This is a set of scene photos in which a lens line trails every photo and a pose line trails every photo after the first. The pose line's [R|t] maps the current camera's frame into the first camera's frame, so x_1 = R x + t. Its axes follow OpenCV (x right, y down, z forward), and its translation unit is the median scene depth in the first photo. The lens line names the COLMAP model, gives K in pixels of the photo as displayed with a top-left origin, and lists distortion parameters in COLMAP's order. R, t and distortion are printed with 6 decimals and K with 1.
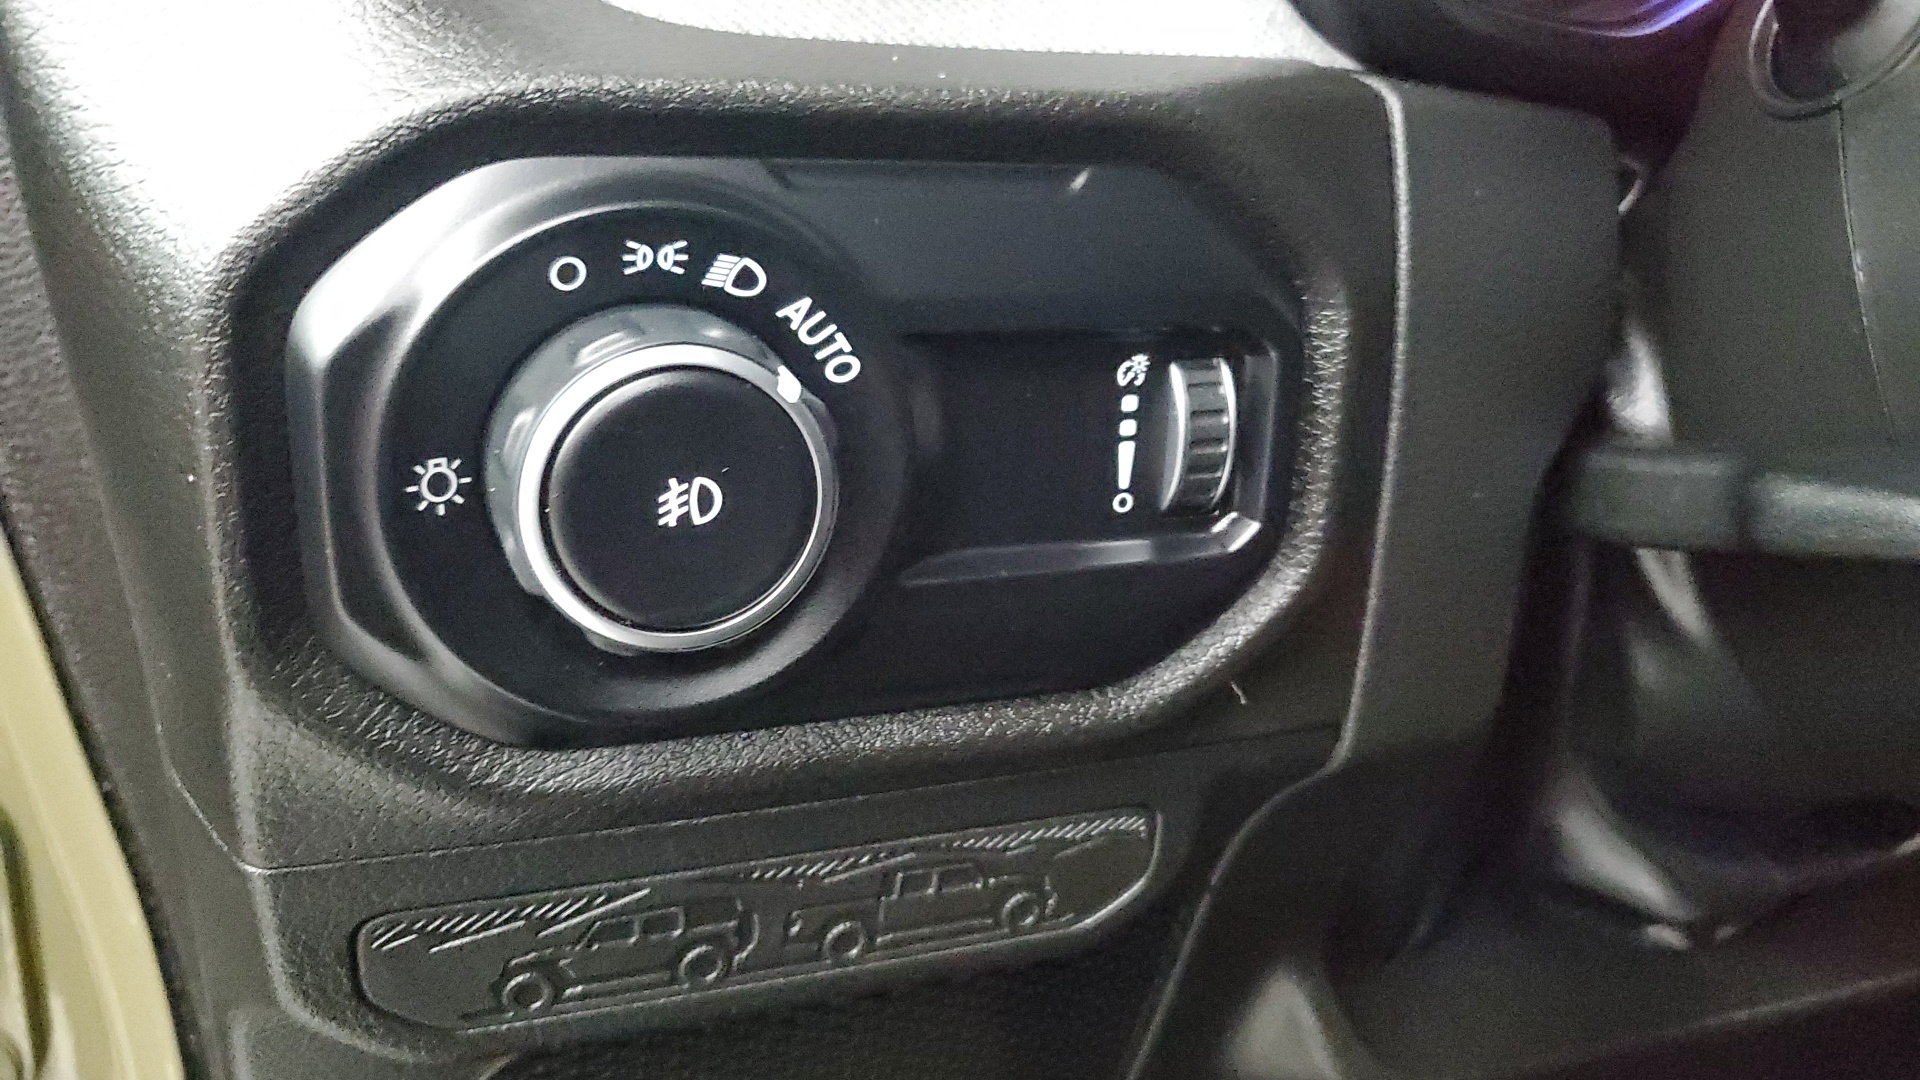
lens RADIAL K [[1519.9, 0, 950.8], [0, 1519.9, 549.0], [0, 0, 1]] dist [0.052236, -0.073186]
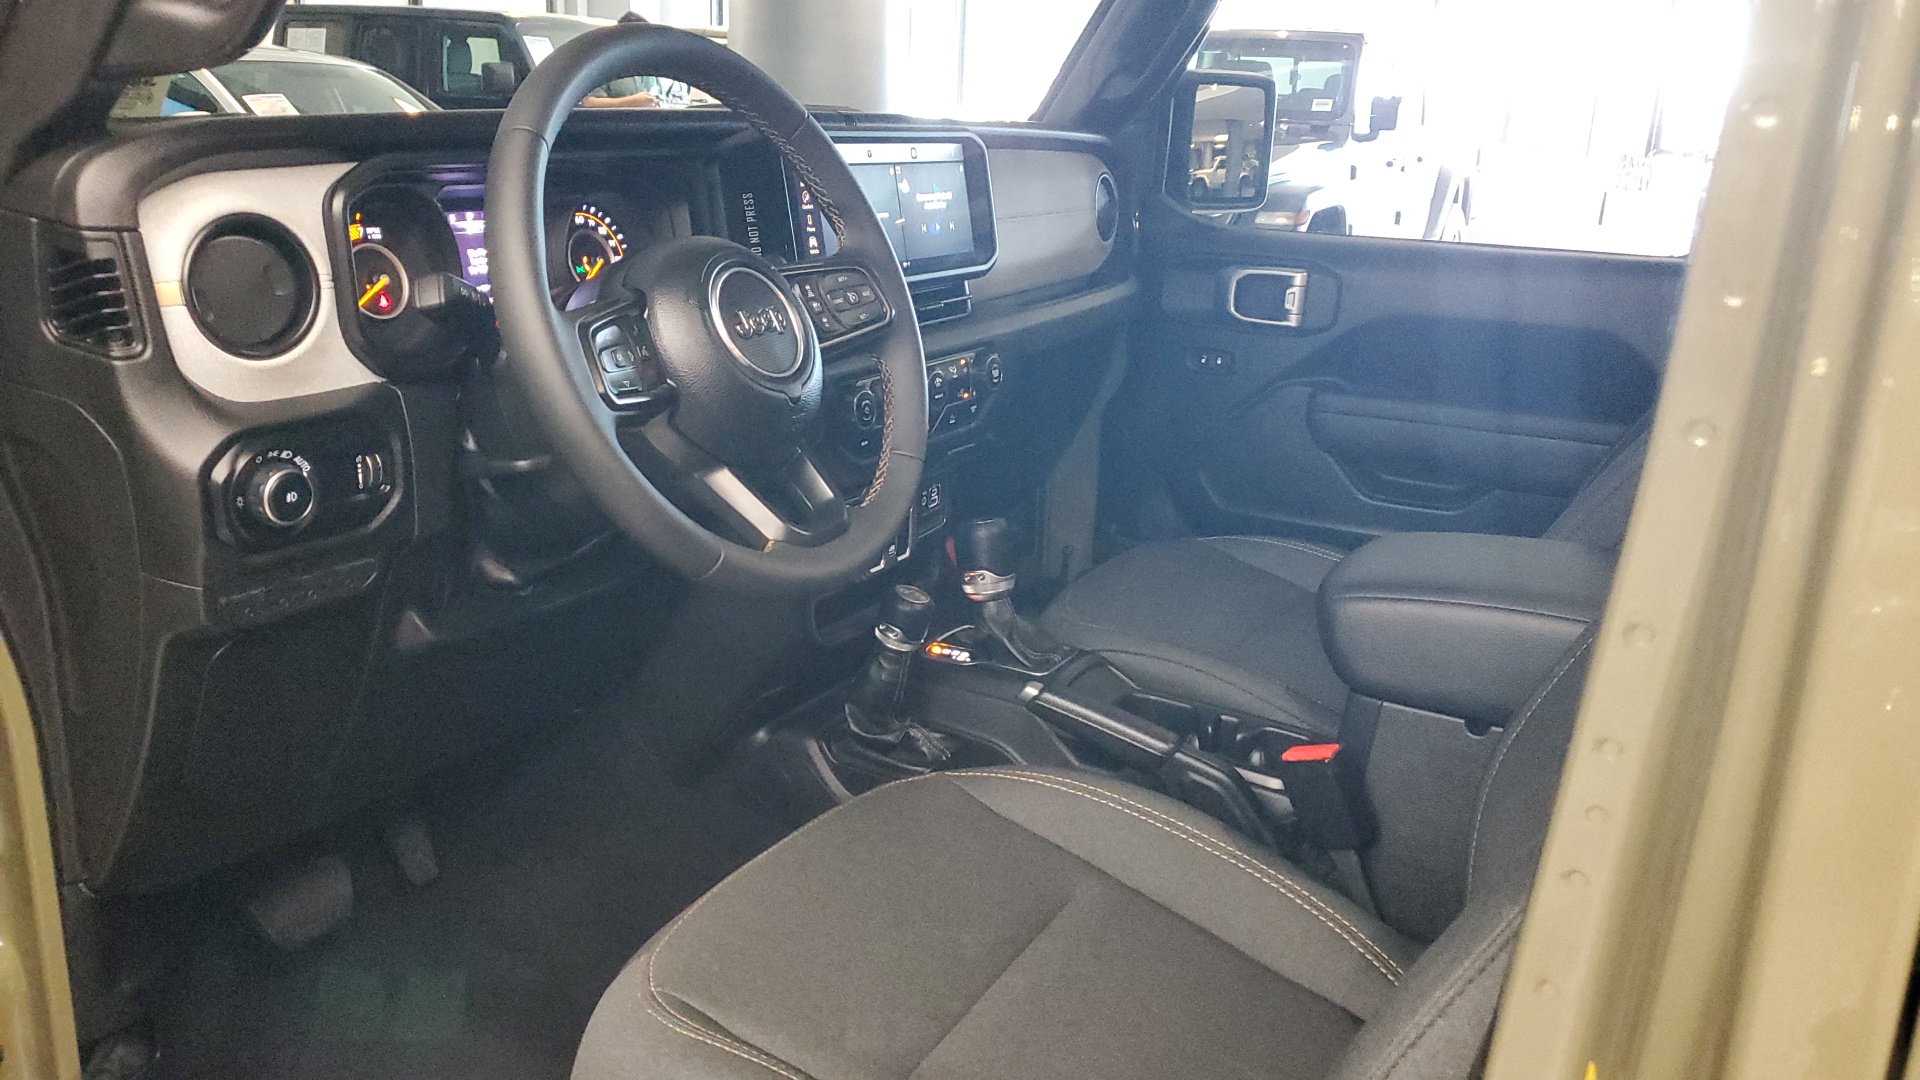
lens RADIAL K [[1517.7, 0, 995.4], [0, 1517.7, 538.9], [0, 0, 1]] dist [-0.002843, -0.002756]
pose [[0.772218, -0.187264, 0.607134, -1.253070], [0.179159, 0.980980, 0.074700, 0.131571], [-0.609575, 0.051089, 0.791080, -3.916016]]
